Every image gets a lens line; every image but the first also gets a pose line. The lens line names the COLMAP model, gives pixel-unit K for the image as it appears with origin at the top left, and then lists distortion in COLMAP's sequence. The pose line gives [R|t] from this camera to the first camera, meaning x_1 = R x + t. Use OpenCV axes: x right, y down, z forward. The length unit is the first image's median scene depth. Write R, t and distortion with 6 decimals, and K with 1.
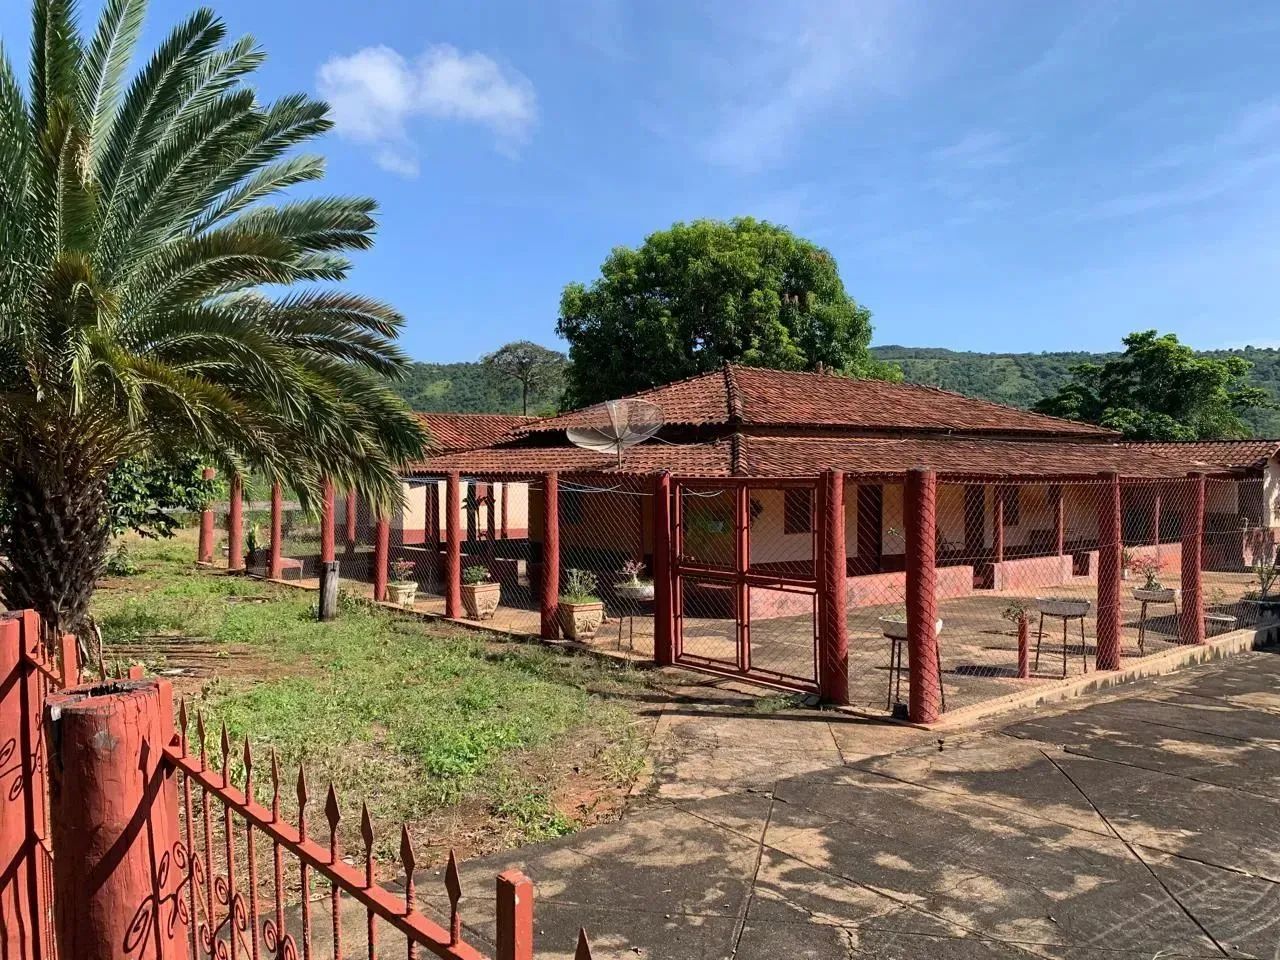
lens RADIAL K [[901.9, 0, 640.0], [0, 901.9, 480.0], [0, 0, 1]] dist [-0.000381, -0.005599]
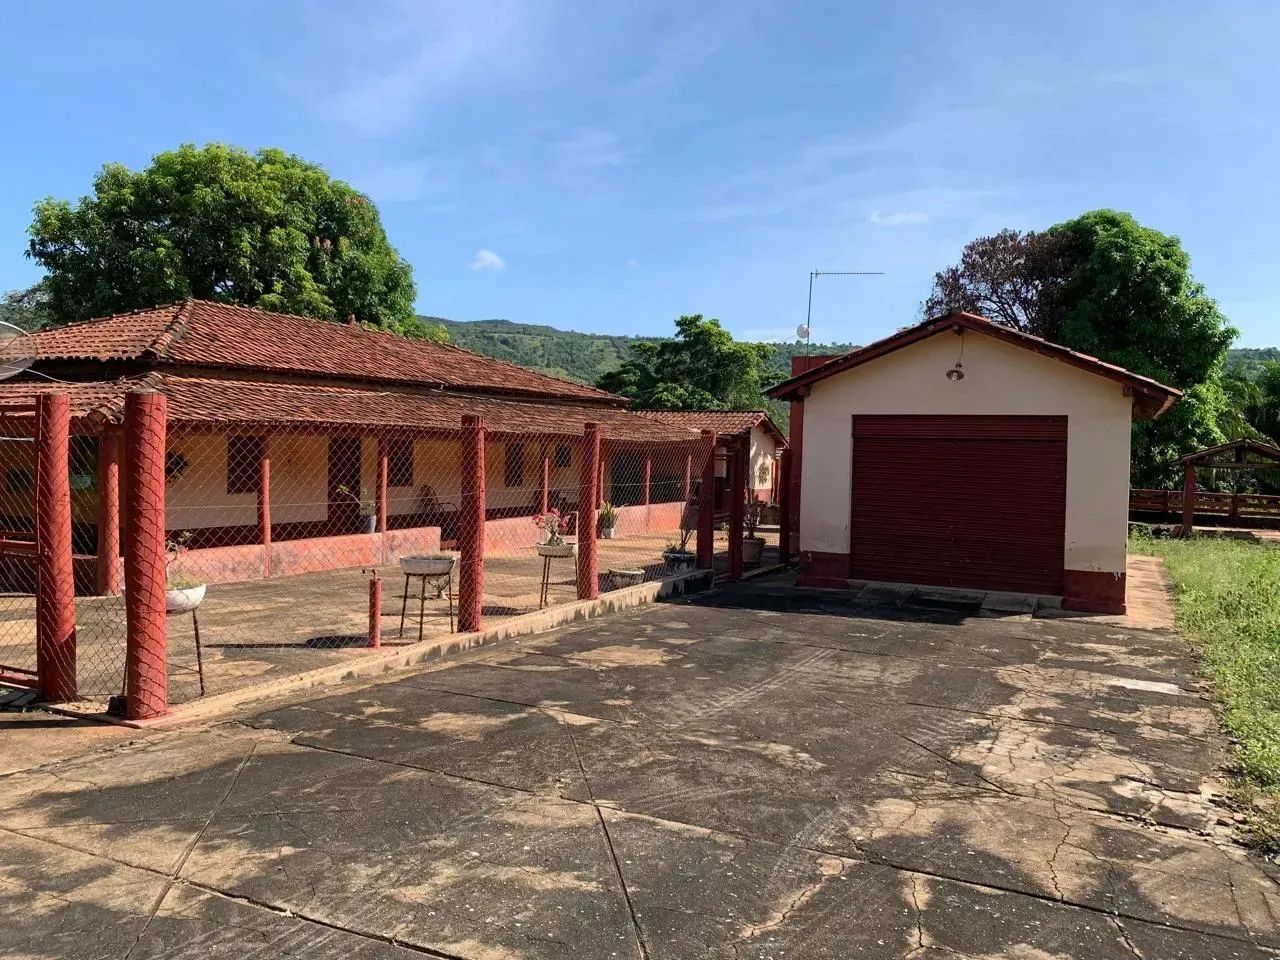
lens RADIAL K [[890.3, 0, 640.0], [0, 890.3, 480.0], [0, 0, 1]] dist [-0.026942, 0.001866]
pose [[0.918623, 0.003770, 0.395116, 0.113913], [-0.015682, 0.999514, 0.026924, 0.010810], [-0.394823, -0.030929, 0.918236, 0.041255]]
